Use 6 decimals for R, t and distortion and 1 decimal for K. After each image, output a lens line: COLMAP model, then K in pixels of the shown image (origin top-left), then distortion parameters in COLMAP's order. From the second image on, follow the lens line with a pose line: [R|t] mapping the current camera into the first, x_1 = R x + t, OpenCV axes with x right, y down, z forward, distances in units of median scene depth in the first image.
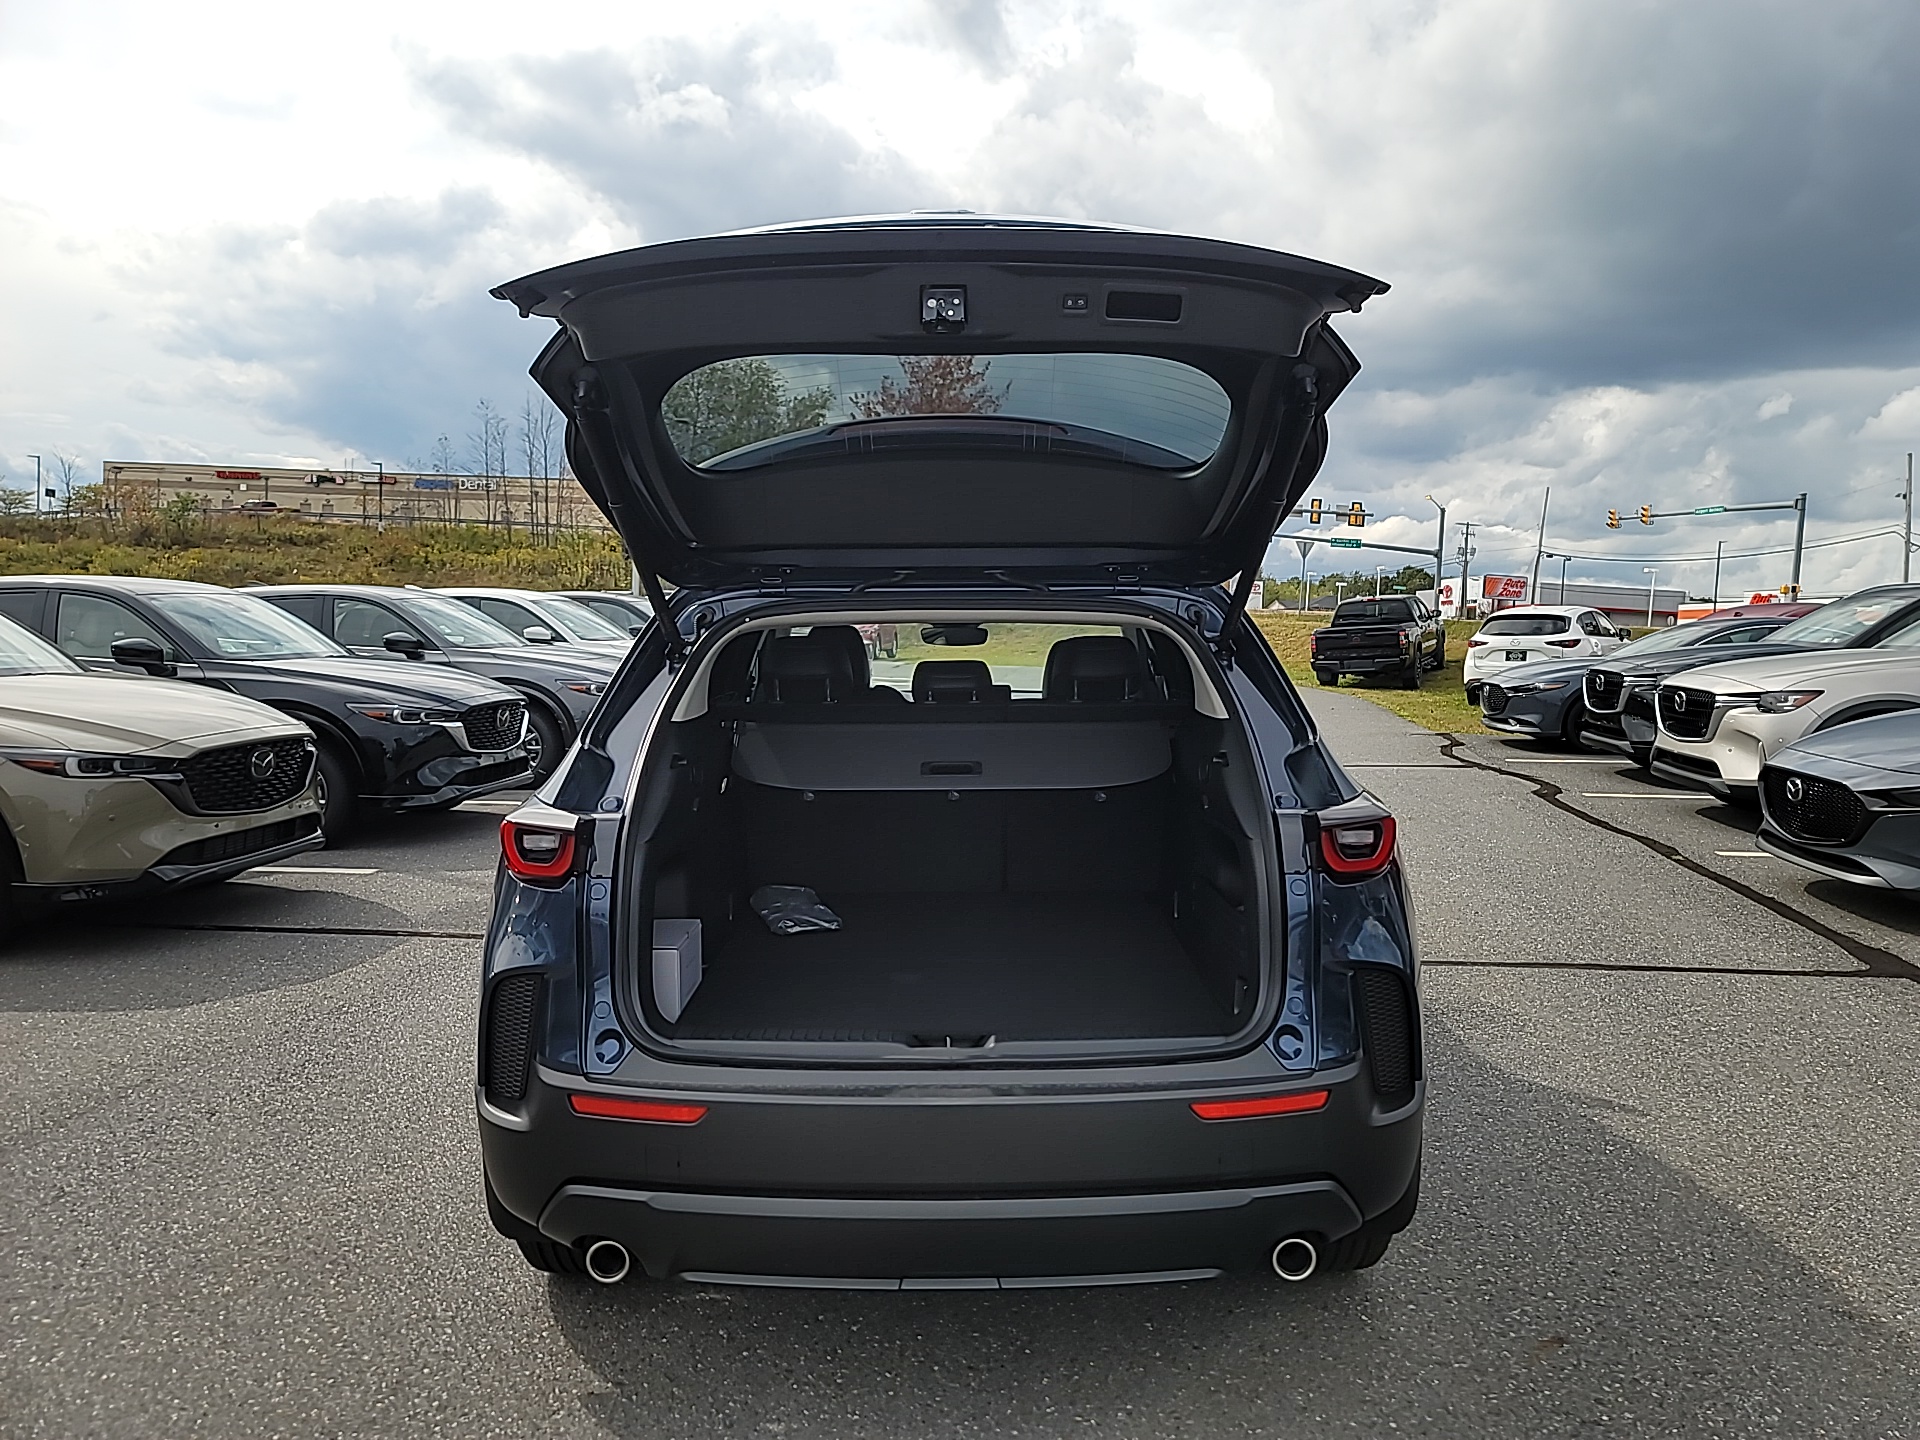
lens RADIAL K [[1387.3, 0, 950.0], [0, 1387.3, 712.8], [0, 0, 1]] dist [0.081846, -0.059452]
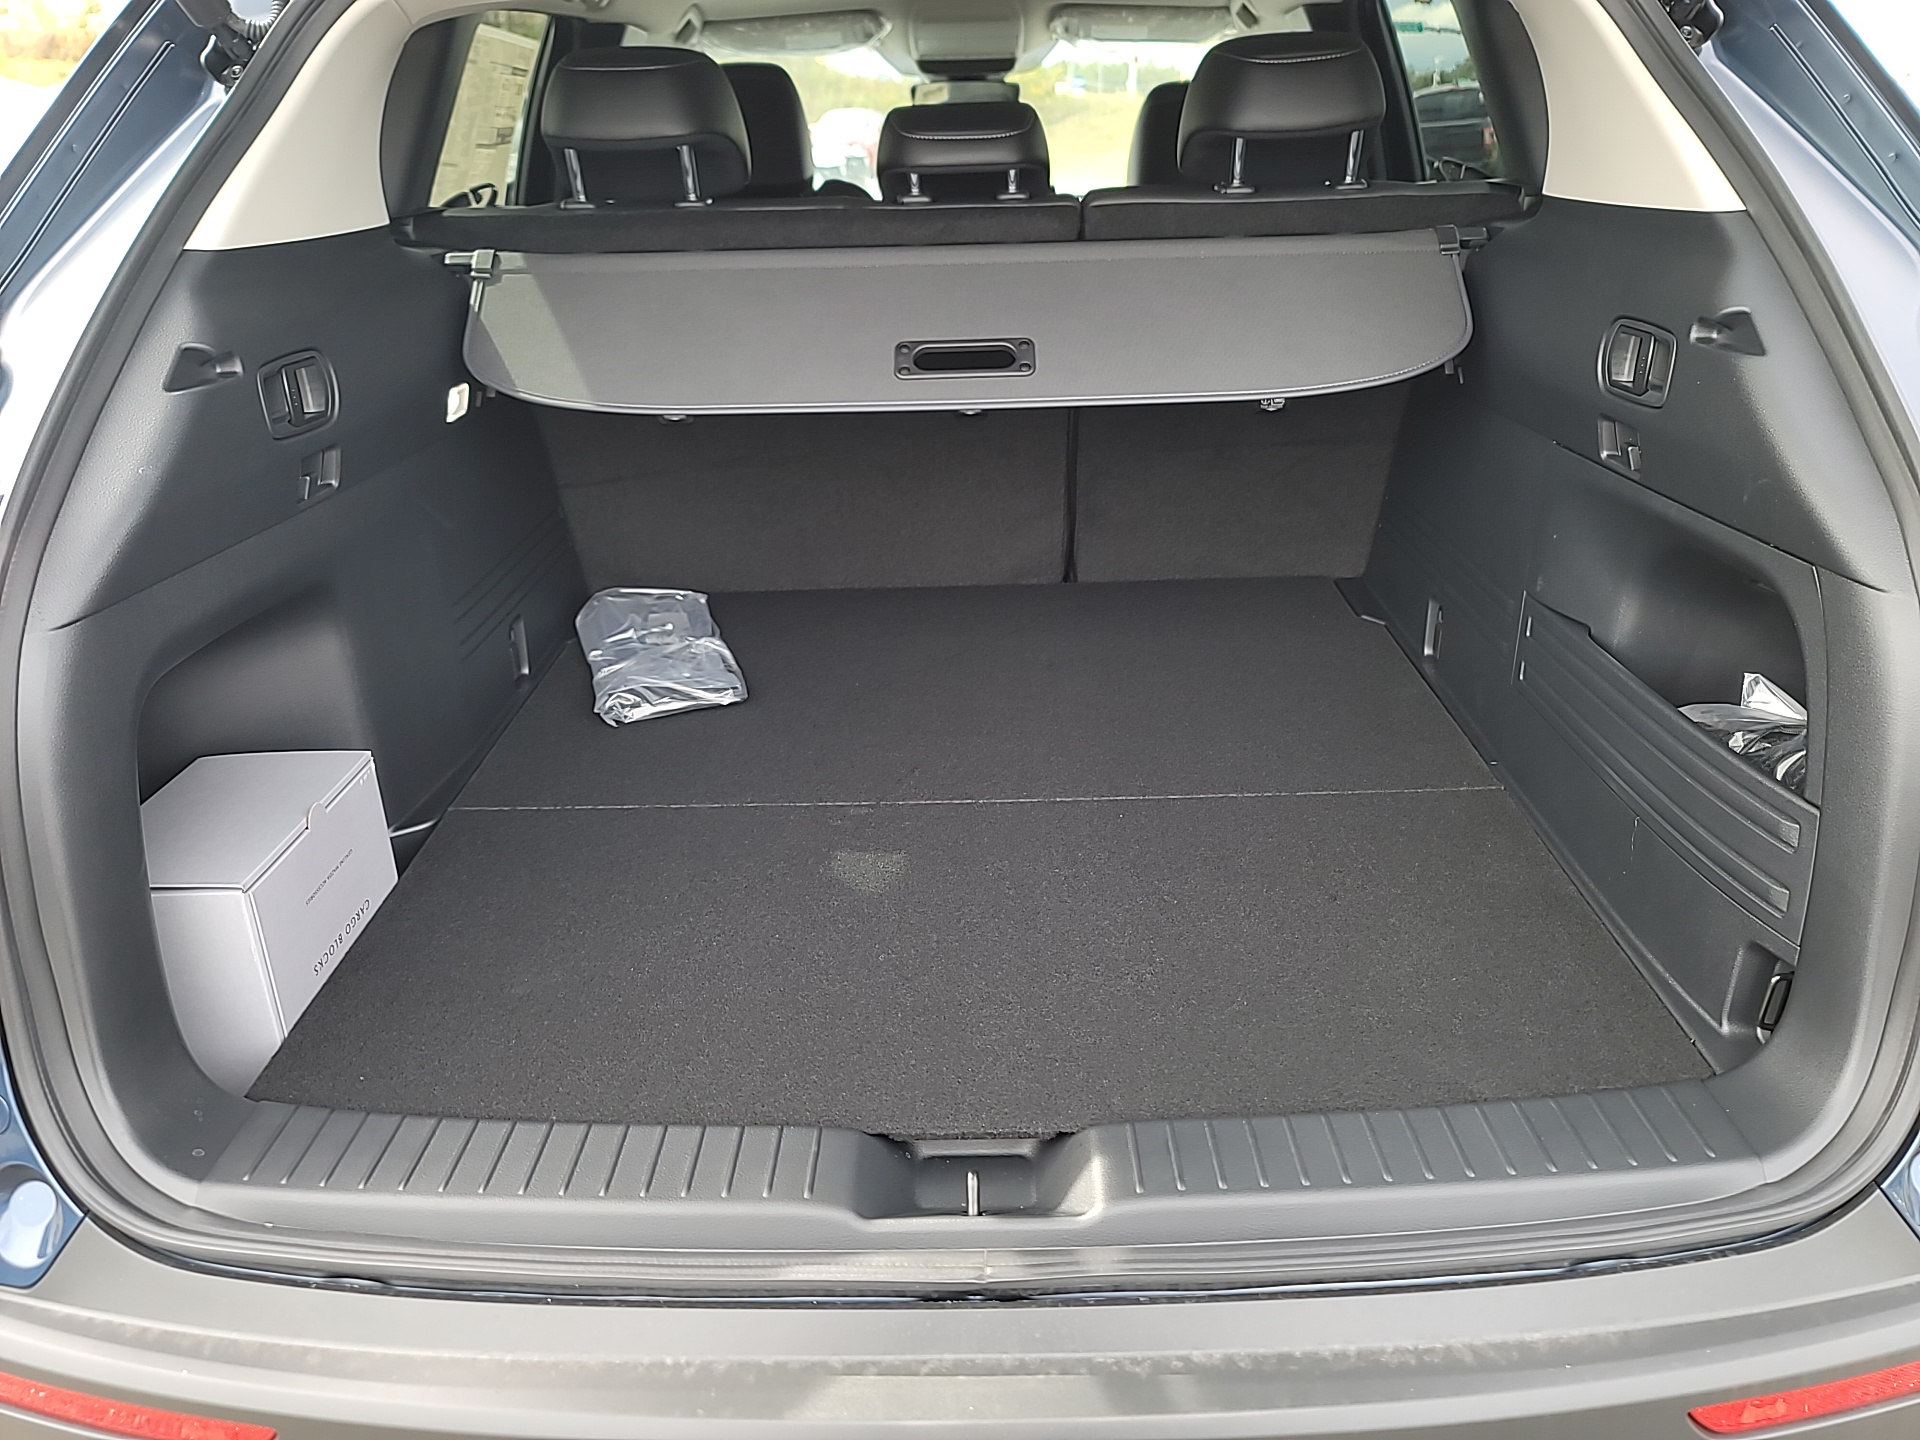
lens RADIAL K [[1400.9, 0, 958.5], [0, 1400.9, 740.4], [0, 0, 1]] dist [0.045460, -0.043524]
pose [[0.999864, -0.015576, -0.005422, -0.000713], [0.016493, 0.942723, 0.333170, 0.007054], [-0.000078, -0.333214, 0.942851, 0.522973]]
